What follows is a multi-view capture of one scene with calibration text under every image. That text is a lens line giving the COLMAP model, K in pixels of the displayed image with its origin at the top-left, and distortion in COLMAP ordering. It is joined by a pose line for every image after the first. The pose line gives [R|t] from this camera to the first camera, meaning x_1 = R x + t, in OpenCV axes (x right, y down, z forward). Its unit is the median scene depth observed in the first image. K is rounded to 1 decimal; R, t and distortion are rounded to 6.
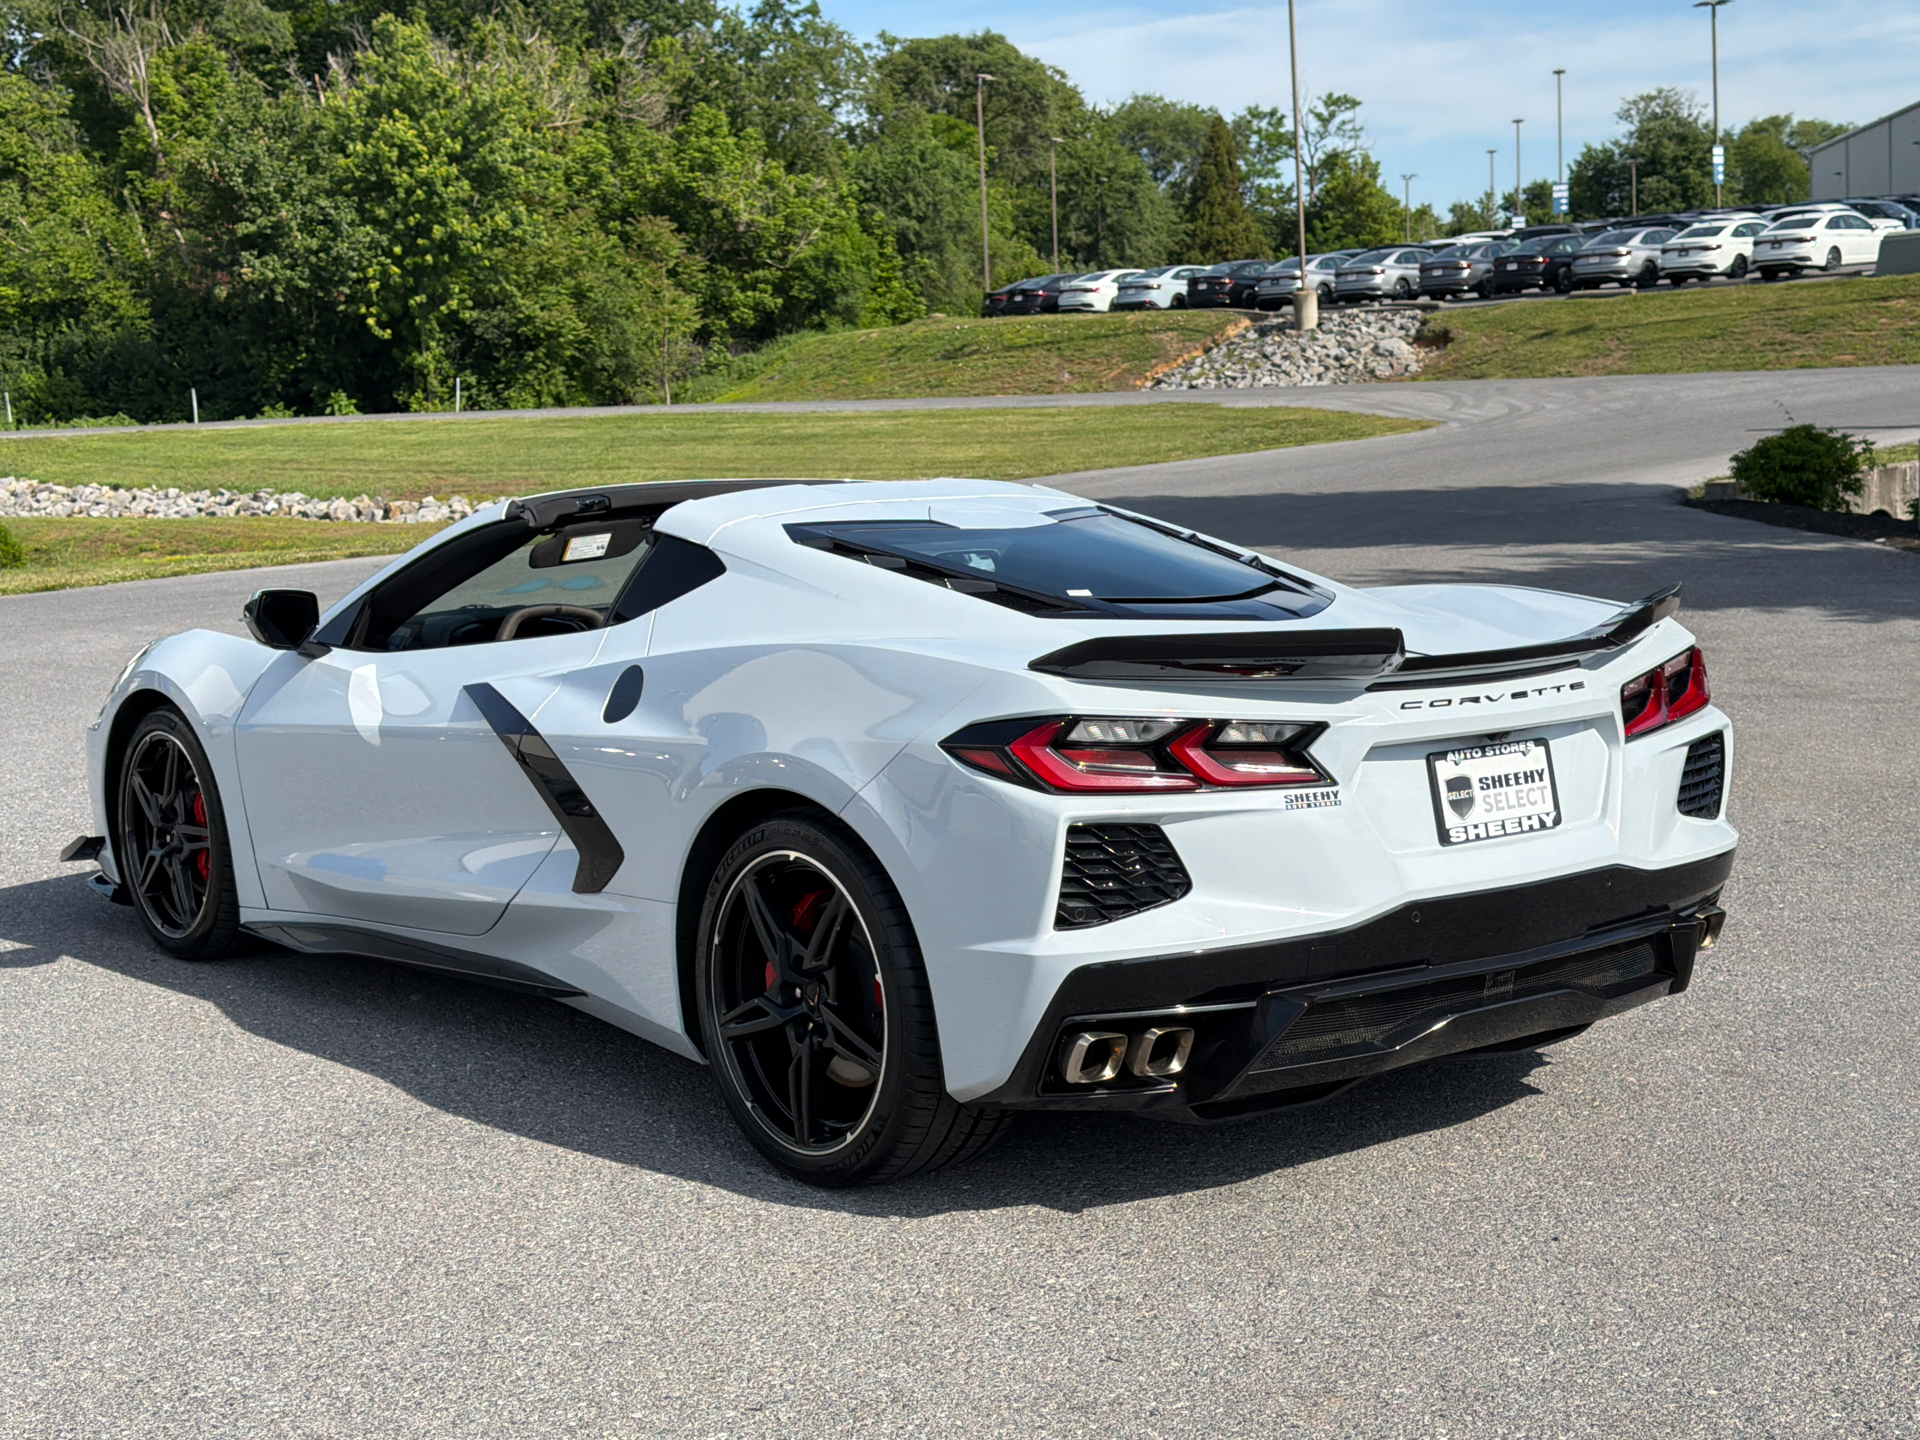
lens RADIAL K [[3127.3, 0, 960.0], [0, 3127.3, 720.0], [0, 0, 1]] dist [0.037650, -0.026723]
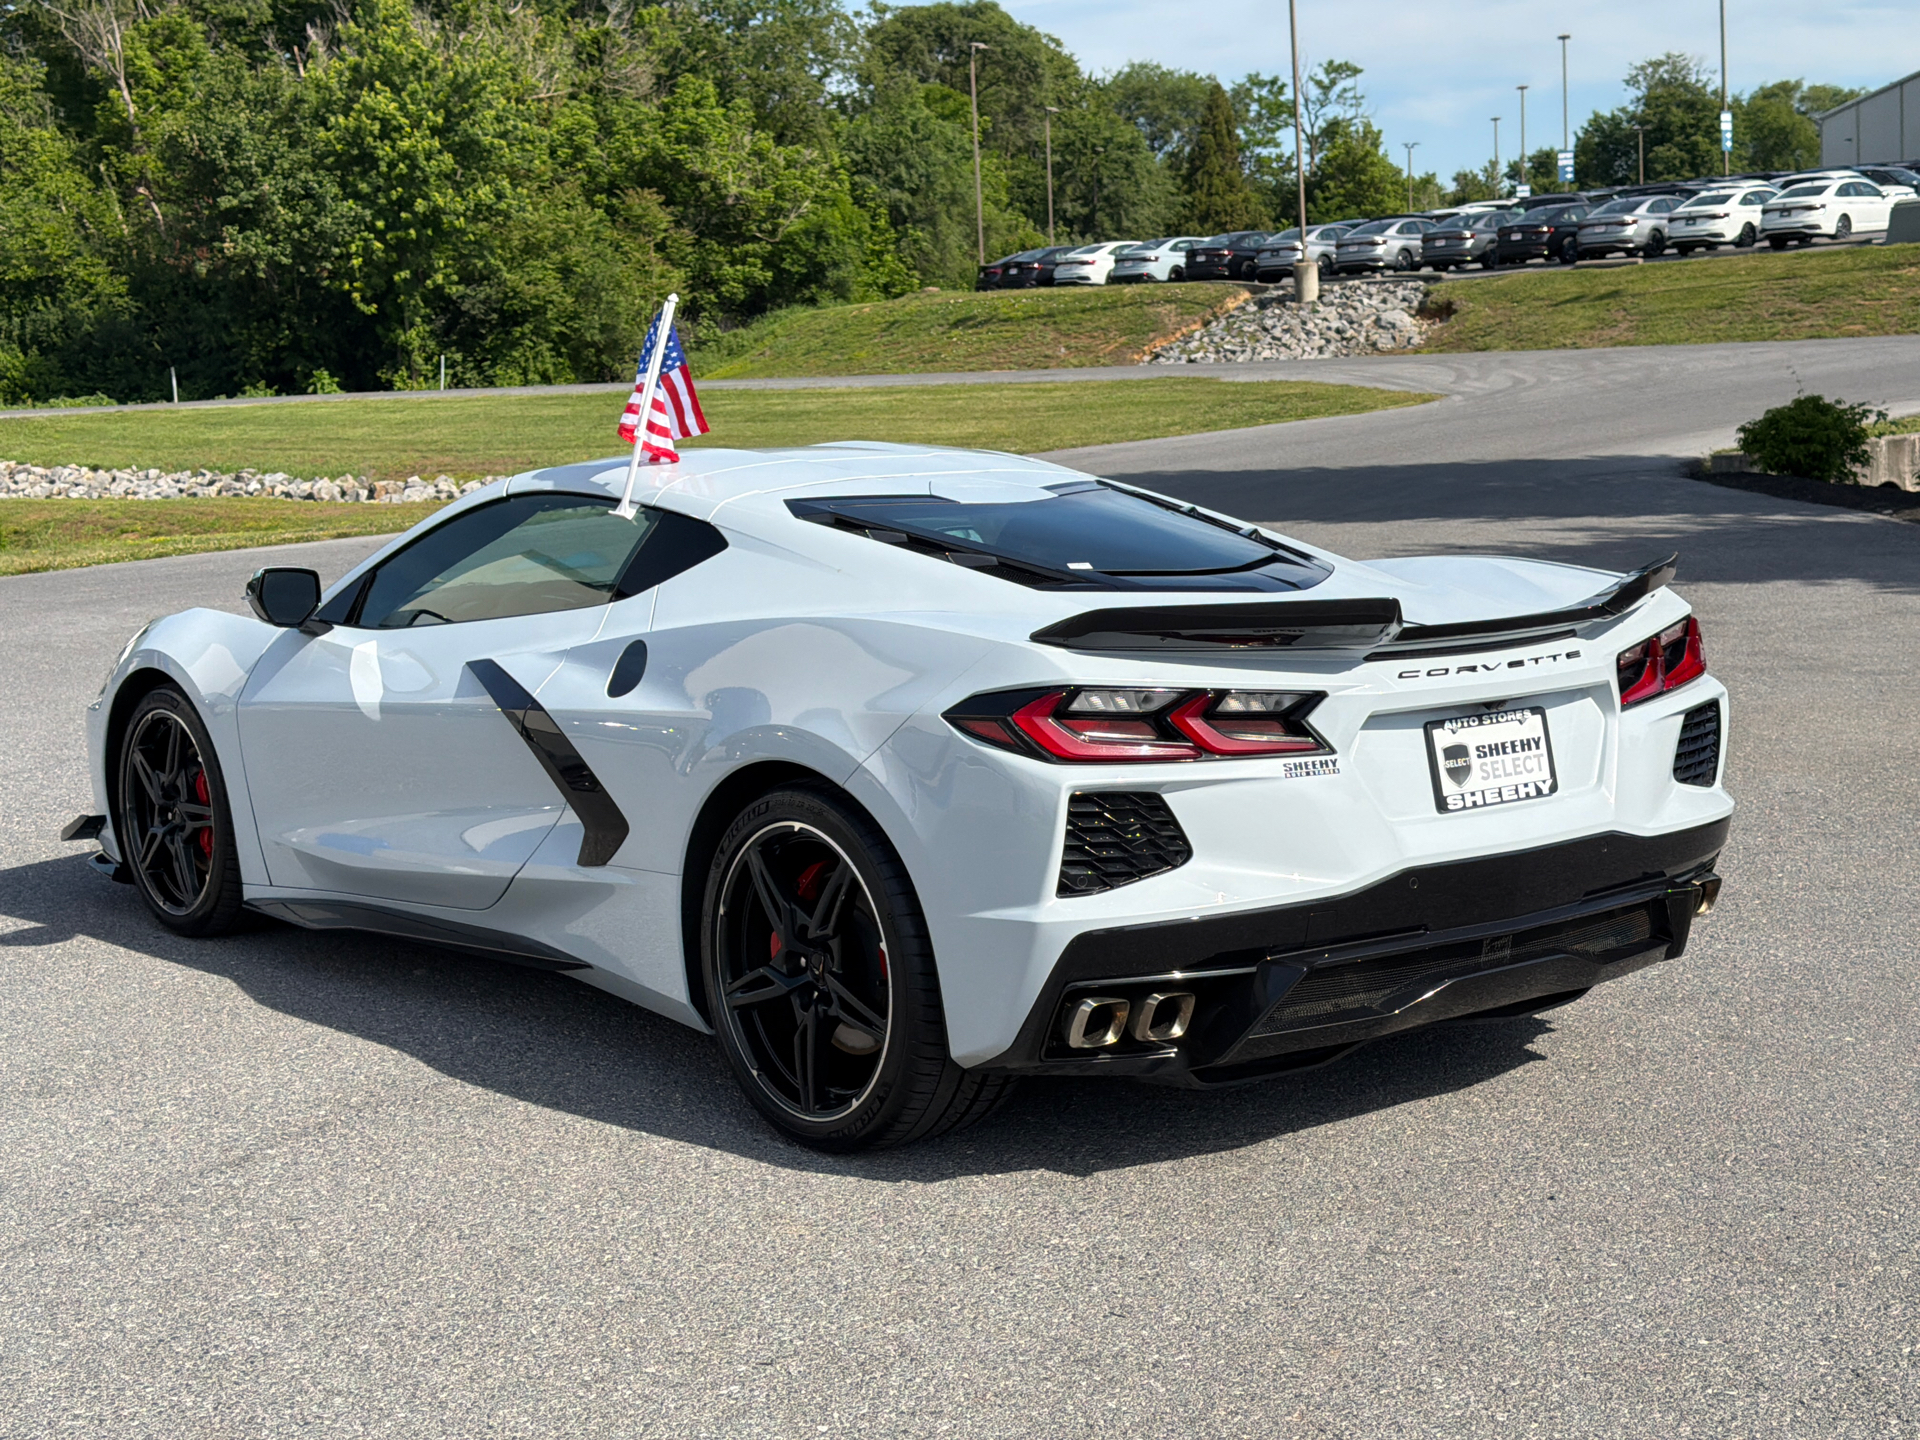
lens RADIAL K [[3188.9, 0, 912.2], [0, 3188.9, 727.6], [0, 0, 1]] dist [0.032133, 0.088360]
pose [[0.999907, -0.003248, -0.013243, -0.002614], [0.003354, 0.999962, 0.007994, 0.003395], [0.013217, -0.008038, 0.999880, -0.032065]]
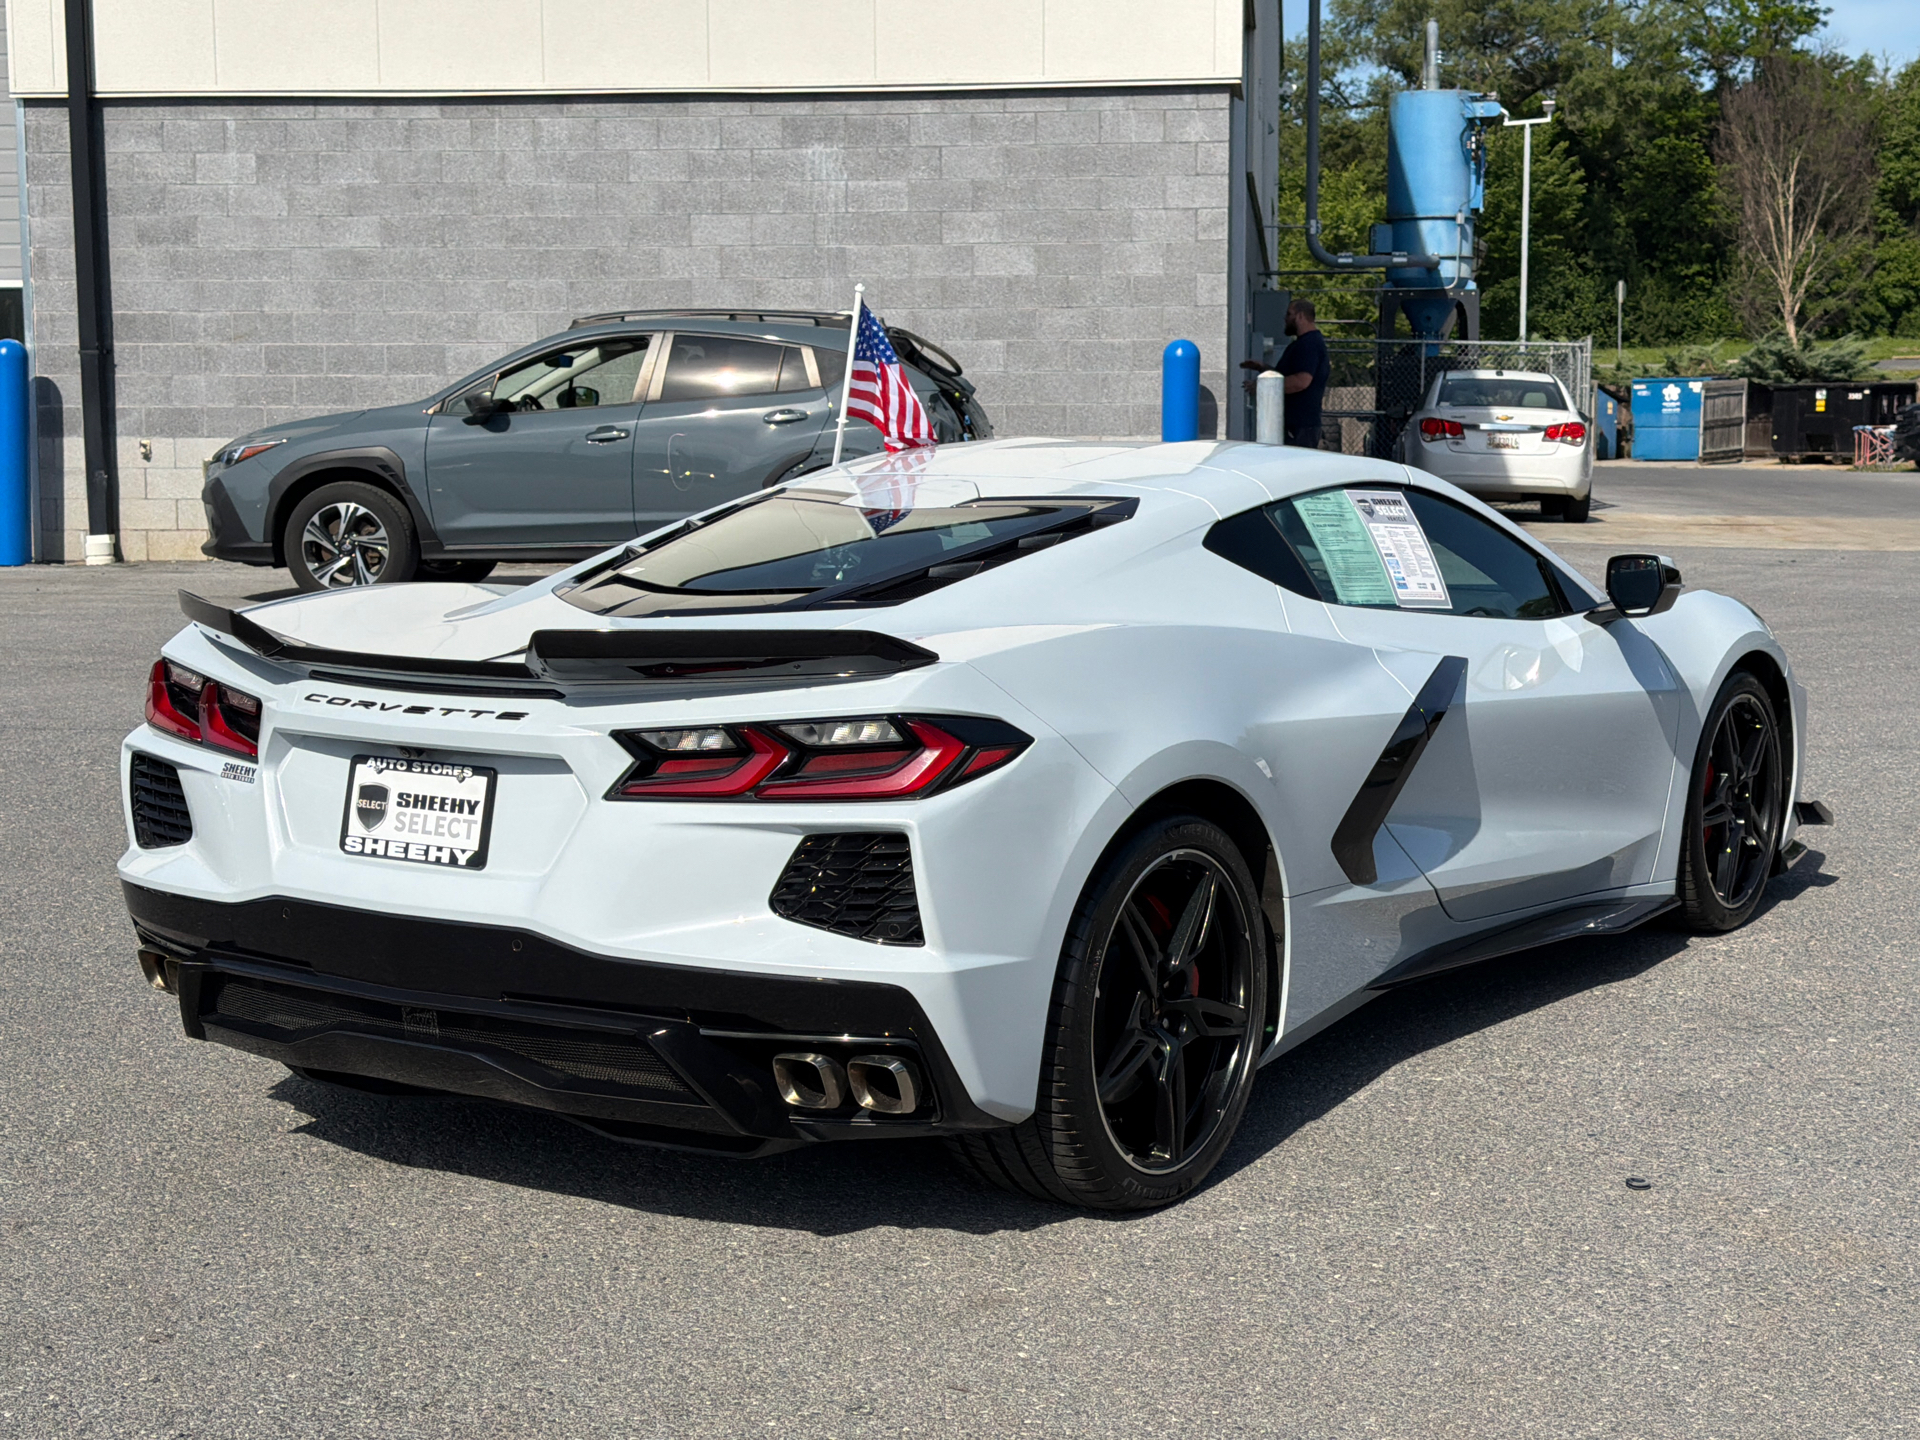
lens RADIAL K [[3142.0, 0, 898.6], [0, 3142.0, 668.7], [0, 0, 1]] dist [0.040472, 0.036474]
pose [[0.218928, 0.117783, -0.968606, 1.010915], [-0.099244, 0.990227, 0.097980, -0.113941], [0.970681, 0.074678, 0.228477, 0.859390]]
